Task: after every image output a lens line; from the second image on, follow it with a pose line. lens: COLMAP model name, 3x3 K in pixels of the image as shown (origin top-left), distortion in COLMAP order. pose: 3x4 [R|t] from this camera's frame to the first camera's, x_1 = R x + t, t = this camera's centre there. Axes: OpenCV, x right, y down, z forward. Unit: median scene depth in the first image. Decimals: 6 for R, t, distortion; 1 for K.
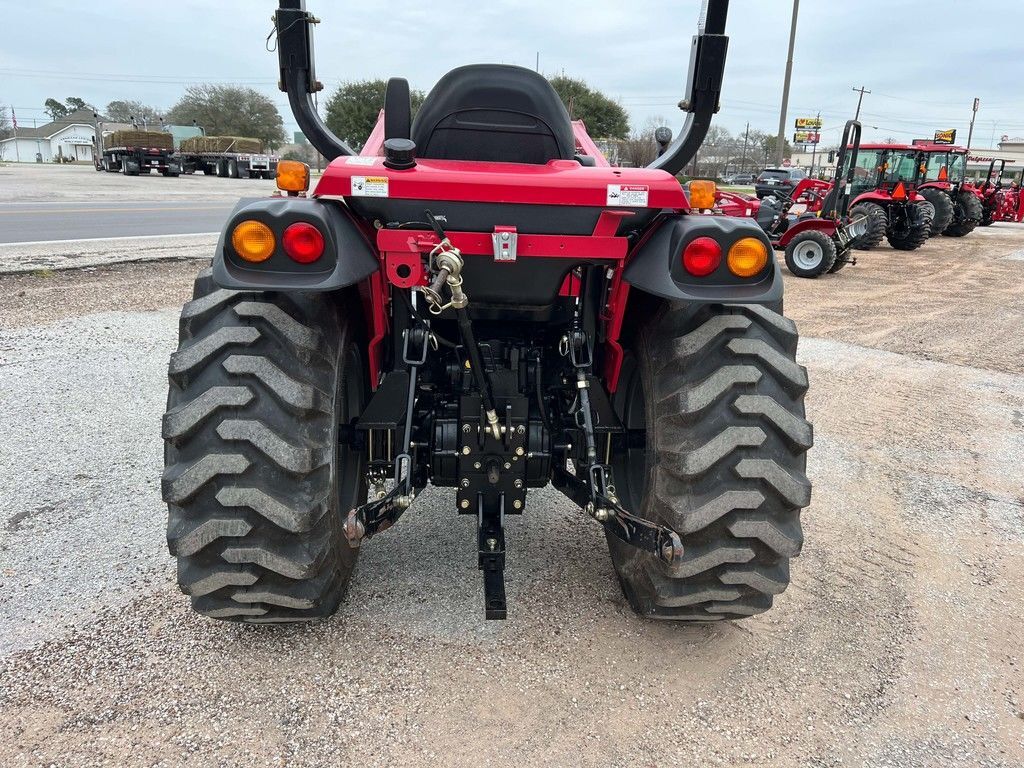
lens RADIAL K [[779.7, 0, 512.0], [0, 779.7, 384.0], [0, 0, 1]] dist [0.040460, -0.033977]
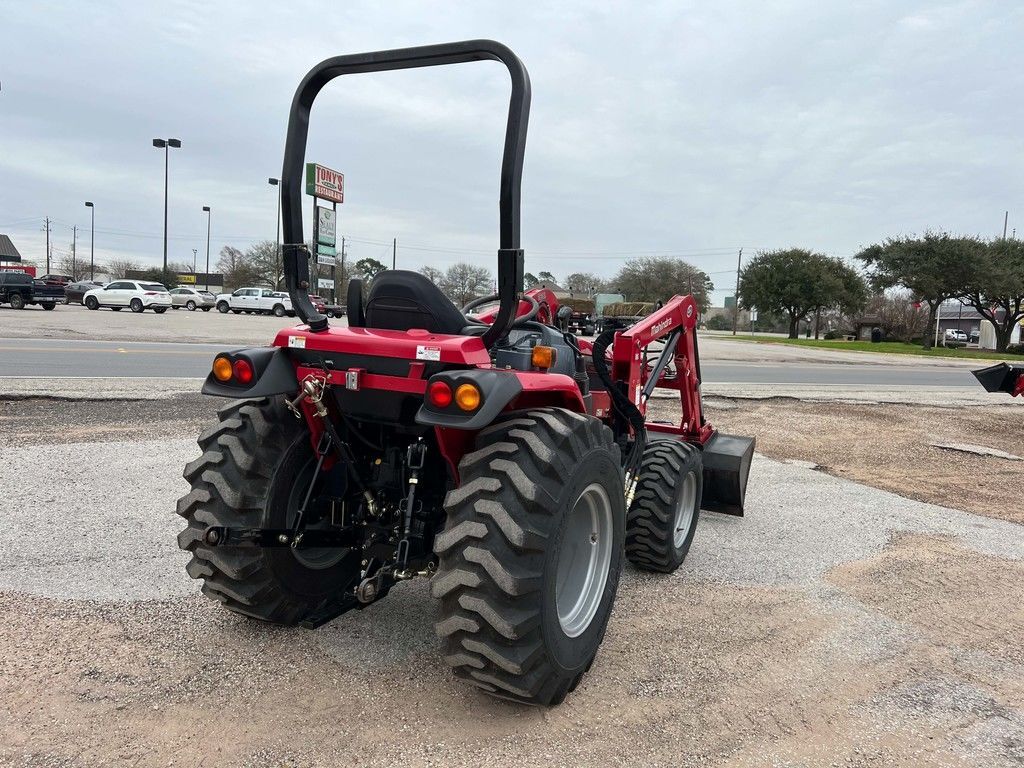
lens RADIAL K [[796.4, 0, 511.8], [0, 796.4, 353.3], [0, 0, 1]] dist [0.035529, -0.006583]
pose [[0.847335, 0.035264, -0.529887, 1.057415], [-0.159840, 0.968460, -0.191147, 0.024906], [0.506433, 0.246663, 0.826246, -0.172382]]
